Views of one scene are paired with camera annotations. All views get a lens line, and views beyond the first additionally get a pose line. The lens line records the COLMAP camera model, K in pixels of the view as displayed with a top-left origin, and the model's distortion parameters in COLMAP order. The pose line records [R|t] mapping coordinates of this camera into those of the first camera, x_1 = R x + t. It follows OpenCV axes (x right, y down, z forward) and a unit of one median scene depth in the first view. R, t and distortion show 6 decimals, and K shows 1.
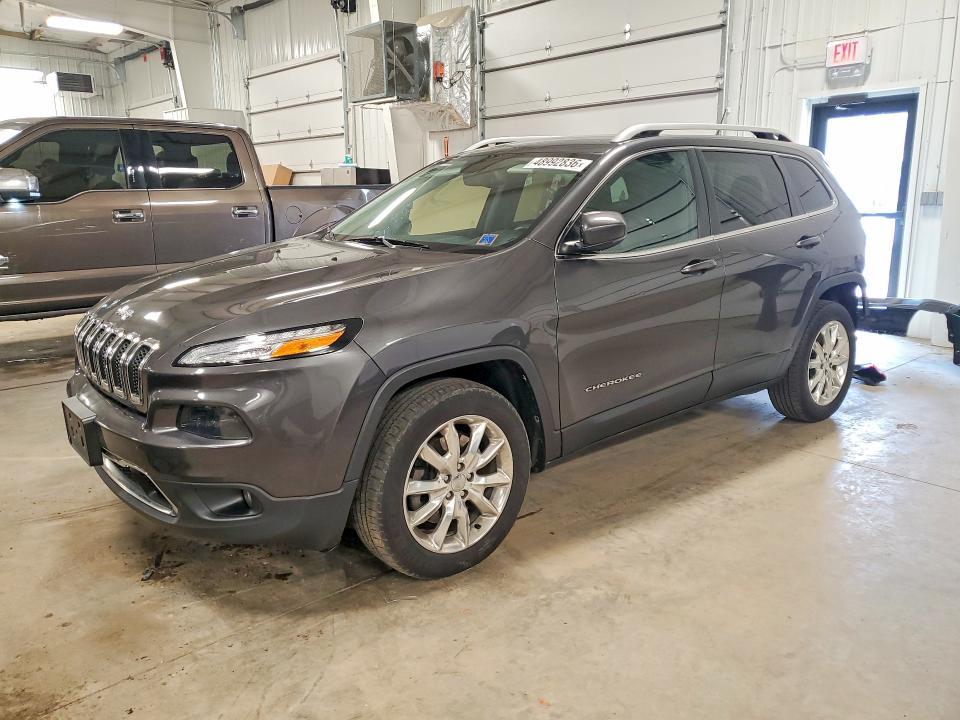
lens RADIAL K [[742.3, 0, 483.9], [0, 742.3, 358.3], [0, 0, 1]] dist [0.019416, 0.001719]
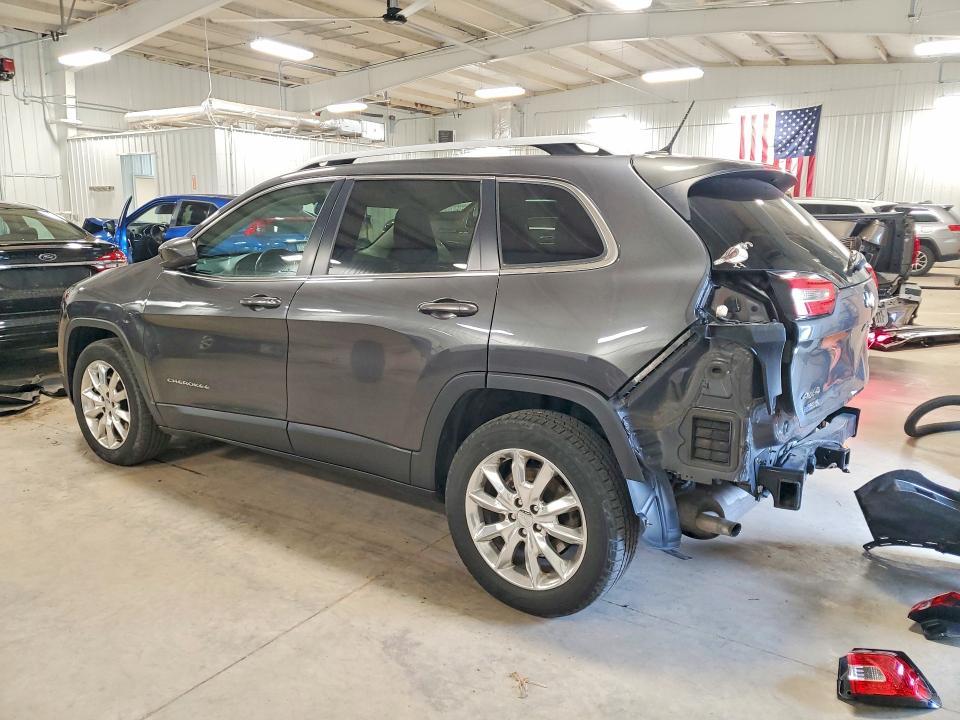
lens RADIAL K [[742.3, 0, 483.9], [0, 742.3, 358.3], [0, 0, 1]] dist [0.019416, 0.001719]
pose [[0.247917, 0.184014, -0.951144, 1.204163], [-0.222014, 0.966458, 0.129109, -0.224423], [0.942999, 0.179159, 0.280455, 0.947662]]
